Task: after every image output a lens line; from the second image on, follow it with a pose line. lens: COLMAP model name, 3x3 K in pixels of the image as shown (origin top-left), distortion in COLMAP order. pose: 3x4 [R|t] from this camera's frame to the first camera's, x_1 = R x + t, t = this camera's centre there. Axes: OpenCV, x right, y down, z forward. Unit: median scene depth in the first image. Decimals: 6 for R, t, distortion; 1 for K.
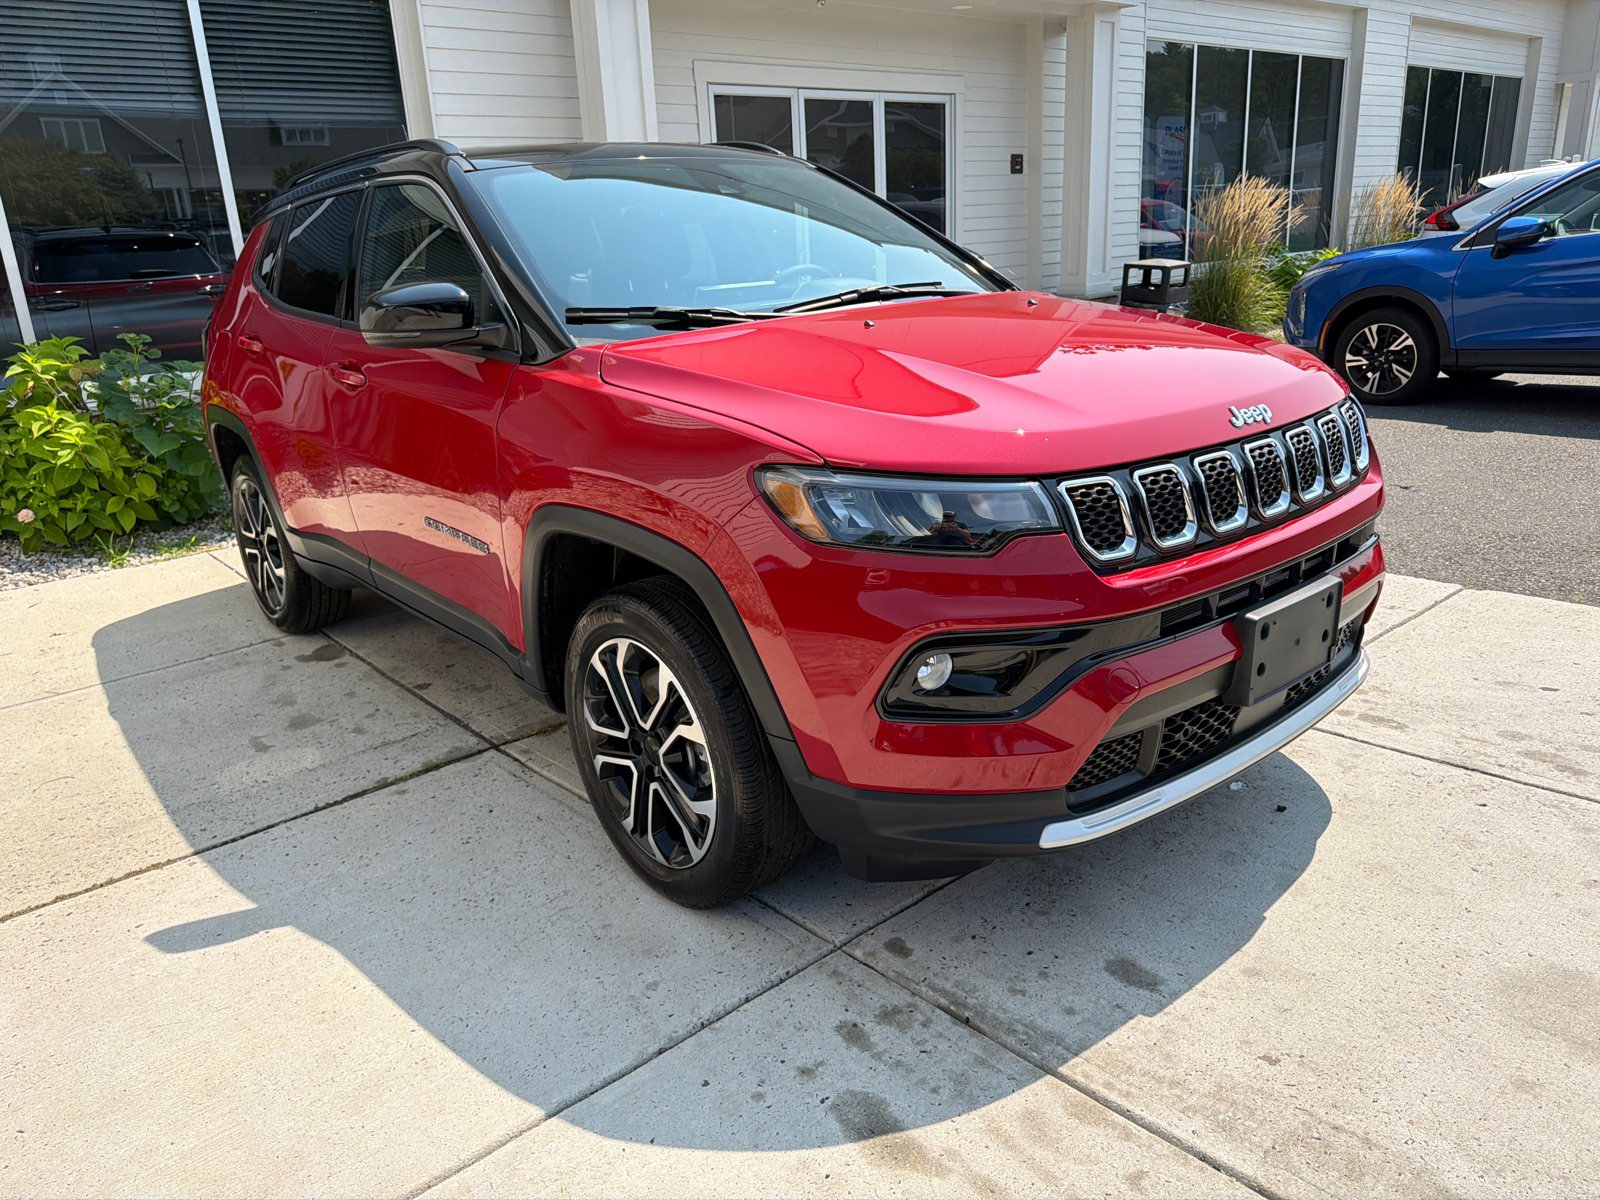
lens RADIAL K [[1145.8, 0, 802.9], [0, 1145.8, 577.8], [0, 0, 1]] dist [0.025035, -0.038256]
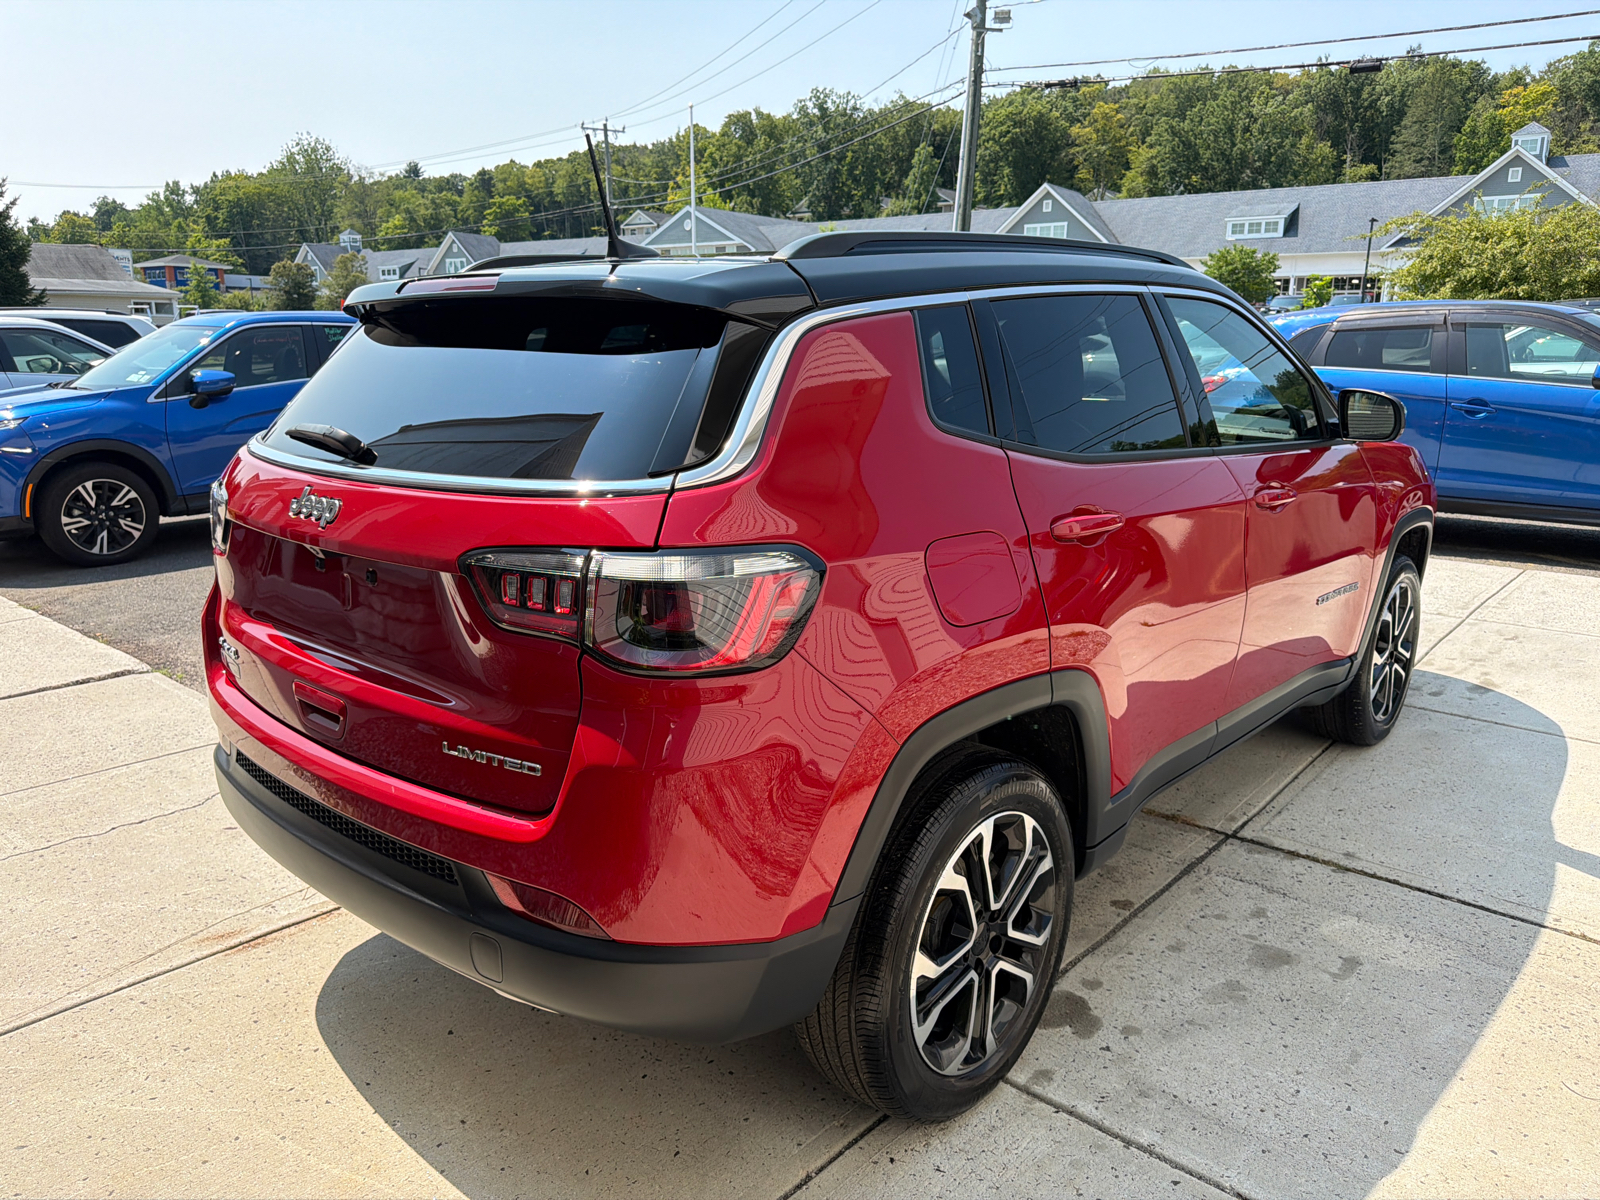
lens RADIAL K [[1134.1, 0, 789.4], [0, 1134.1, 596.1], [0, 0, 1]] dist [0.010247, -0.014410]
pose [[-0.131160, -0.172274, 0.976278, -1.273762], [0.293741, 0.933810, 0.204243, -0.411684], [-0.946844, 0.313561, -0.071874, 1.490075]]
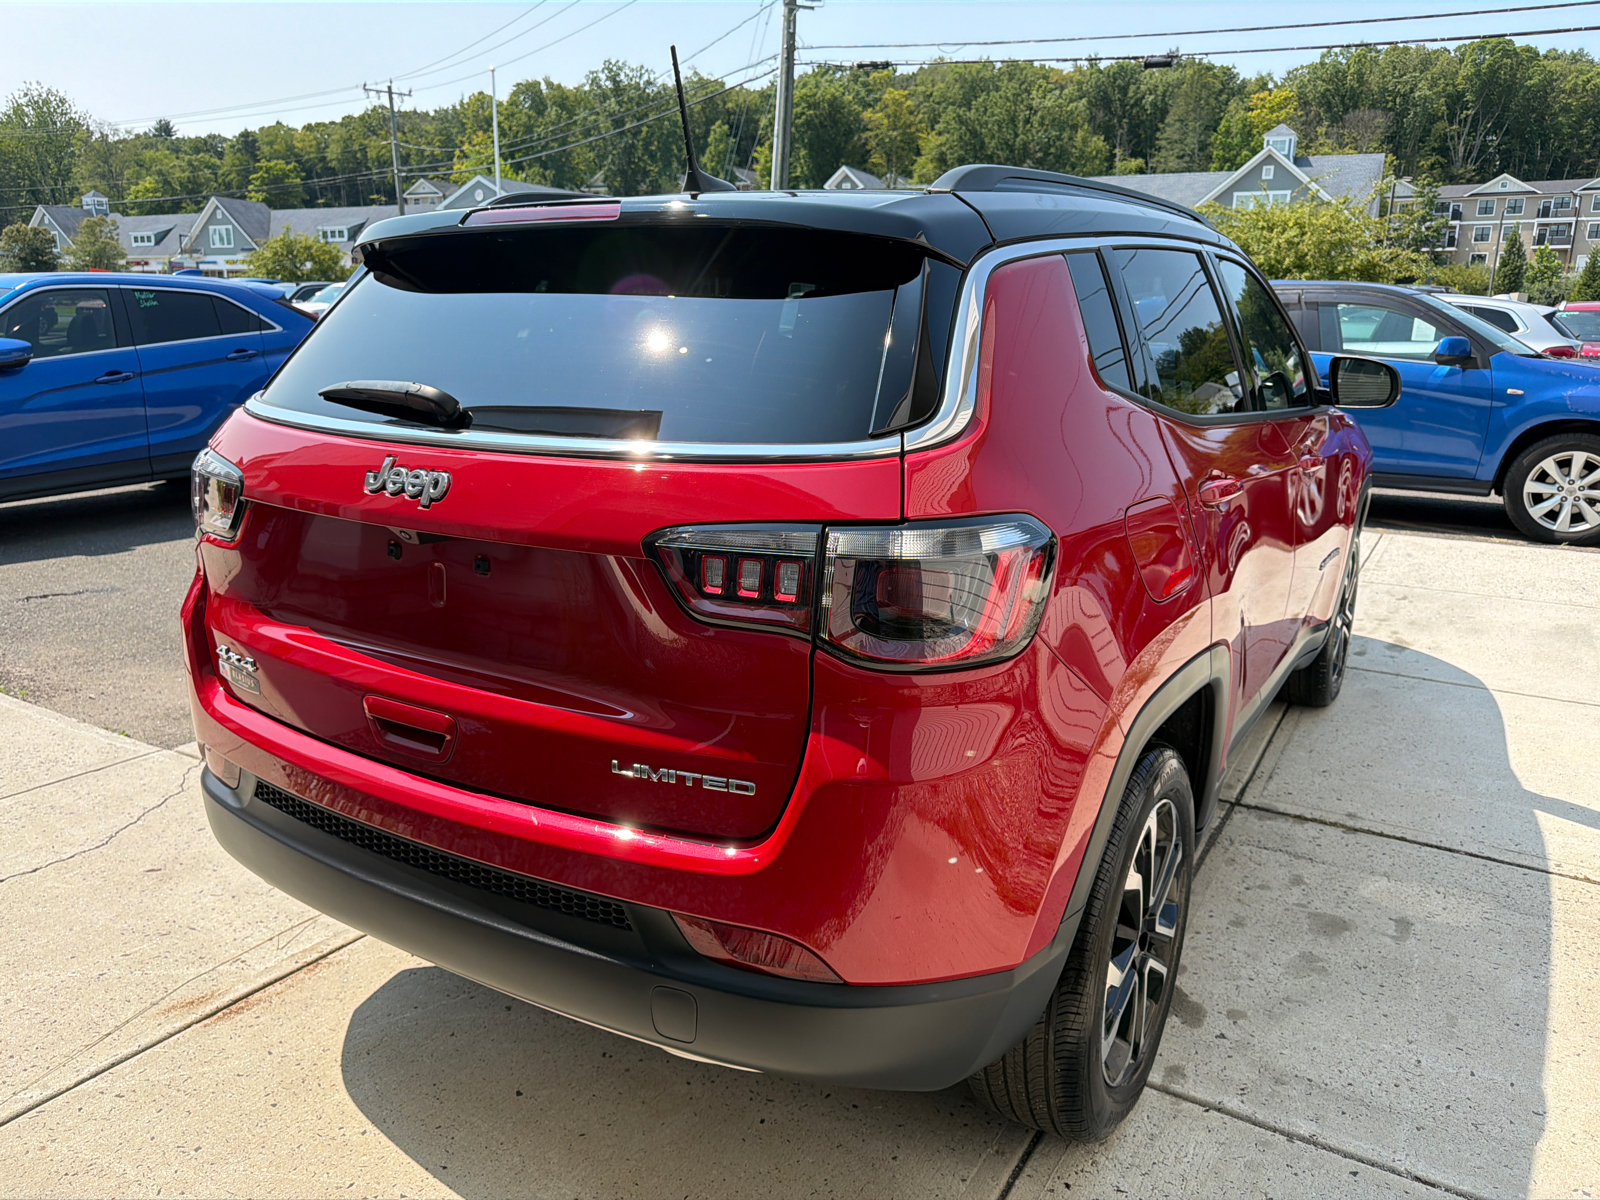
lens RADIAL K [[1134.1, 0, 797.8], [0, 1134.1, 596.5], [0, 0, 1]] dist [0.010247, -0.014410]
pose [[-0.305693, -0.182122, 0.934550, -1.158907], [0.279957, 0.920955, 0.271047, -0.447395], [-0.910042, 0.344491, -0.230543, 1.651301]]
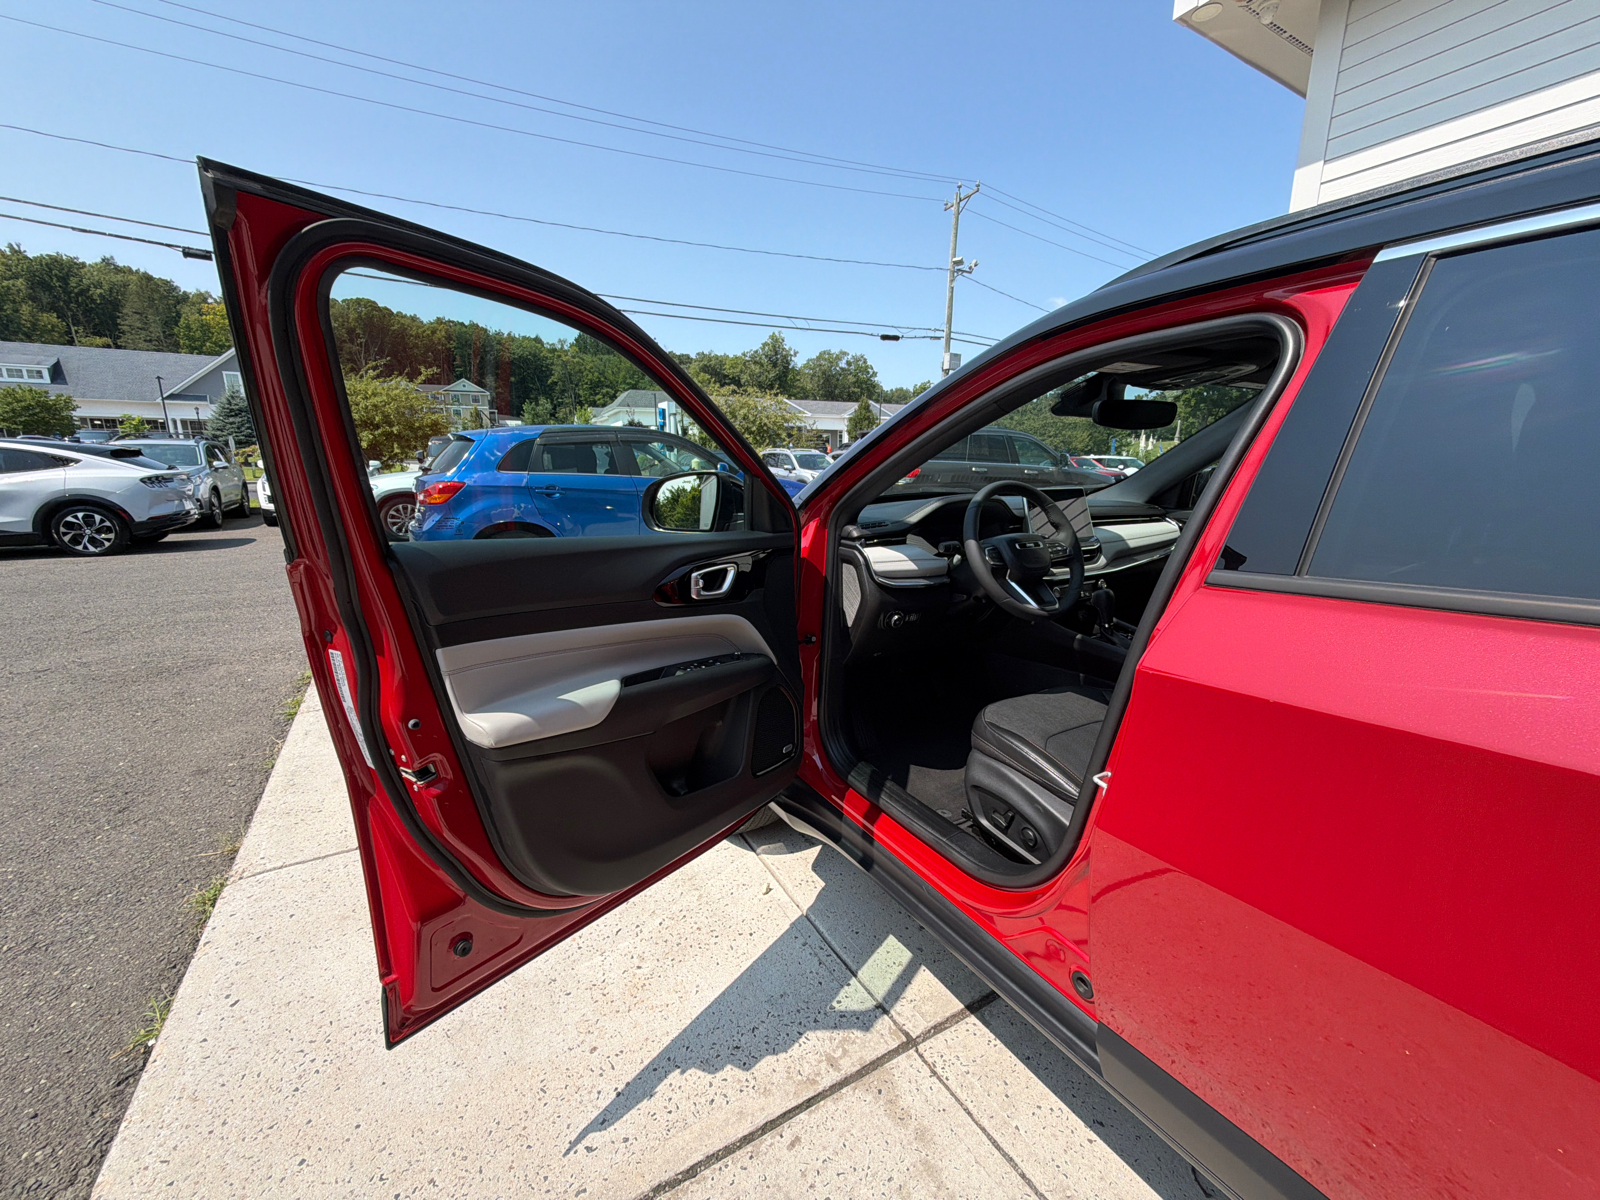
lens RADIAL K [[636.8, 0, 793.7], [0, 636.8, 605.7], [0, 0, 1]] dist [0.000875, 0.000474]
pose [[-0.981561, 0.011526, 0.190800, 0.072460], [0.103399, 0.871549, 0.479282, -0.486555], [-0.160768, 0.490173, -0.856670, 1.648960]]
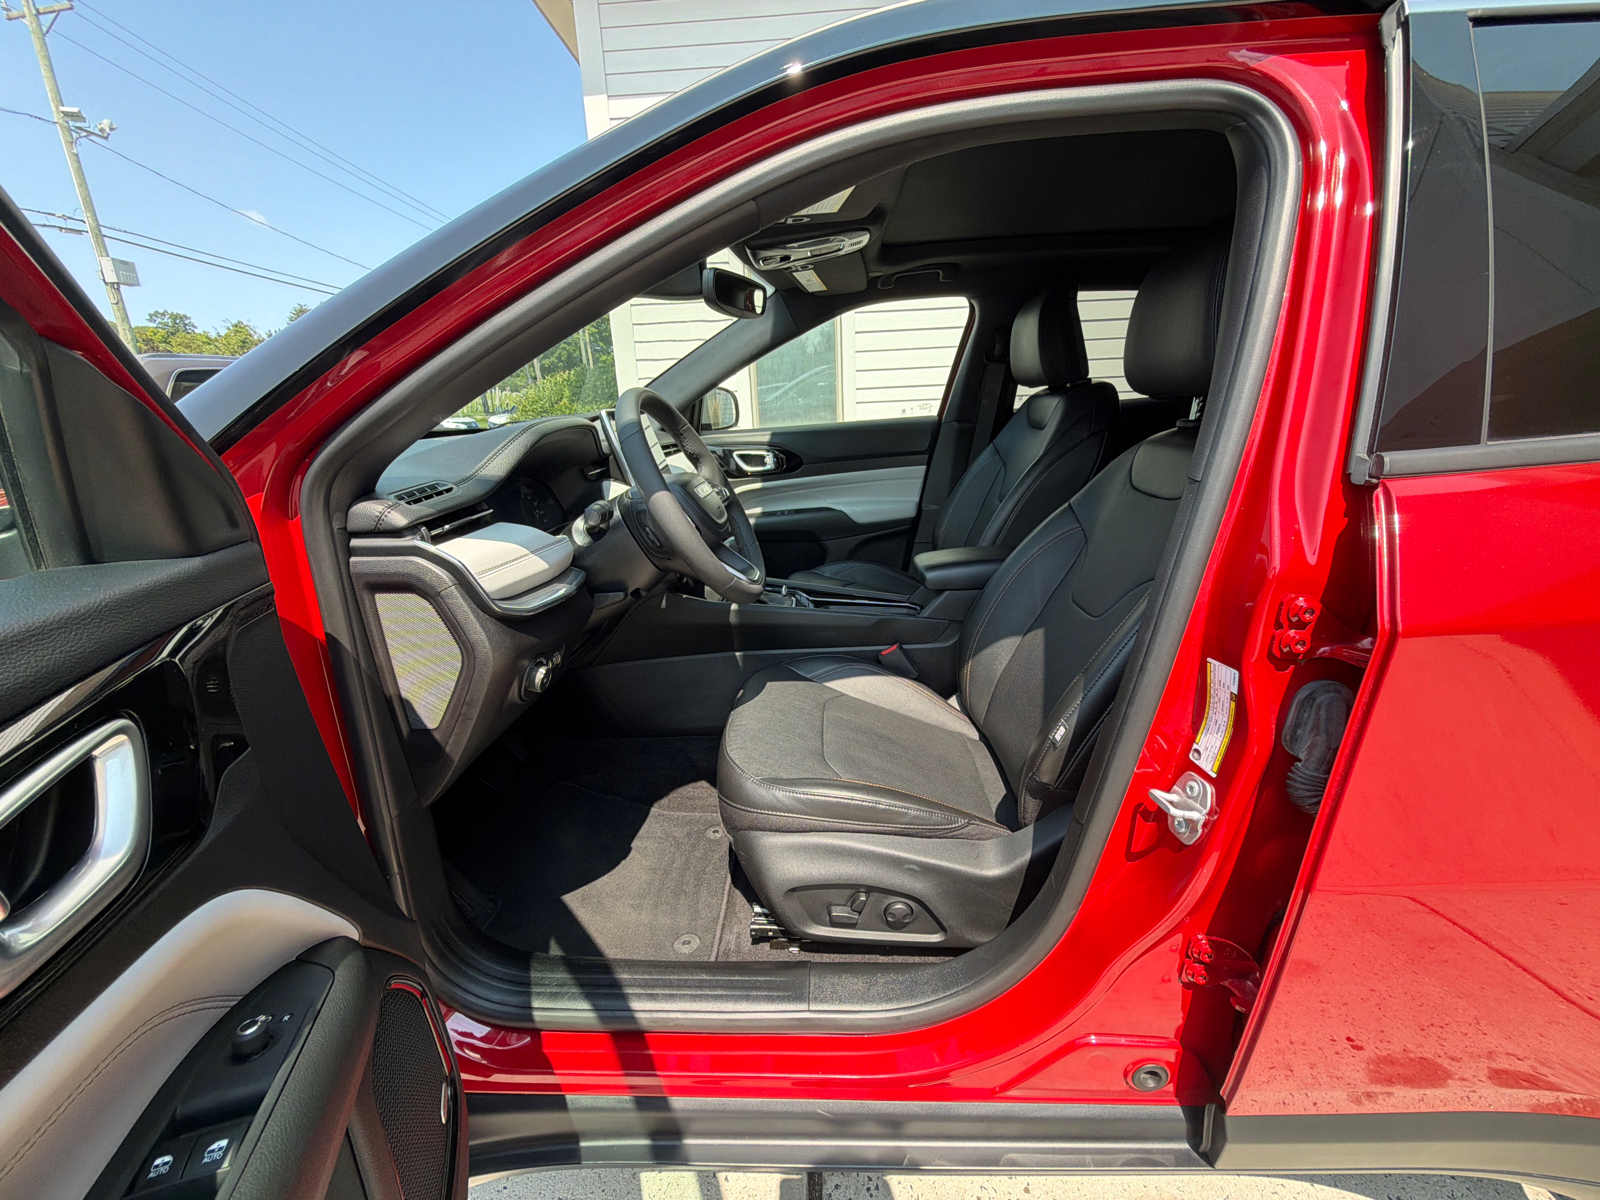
lens RADIAL K [[641.9, 0, 801.4], [0, 641.9, 601.9], [0, 0, 1]] dist [-0.001604, 0.000068]
pose [[-0.677596, 0.291067, -0.675384, 0.210572], [-0.146072, 0.846786, 0.511485, -0.369288], [0.720782, 0.445235, -0.531262, 1.335685]]
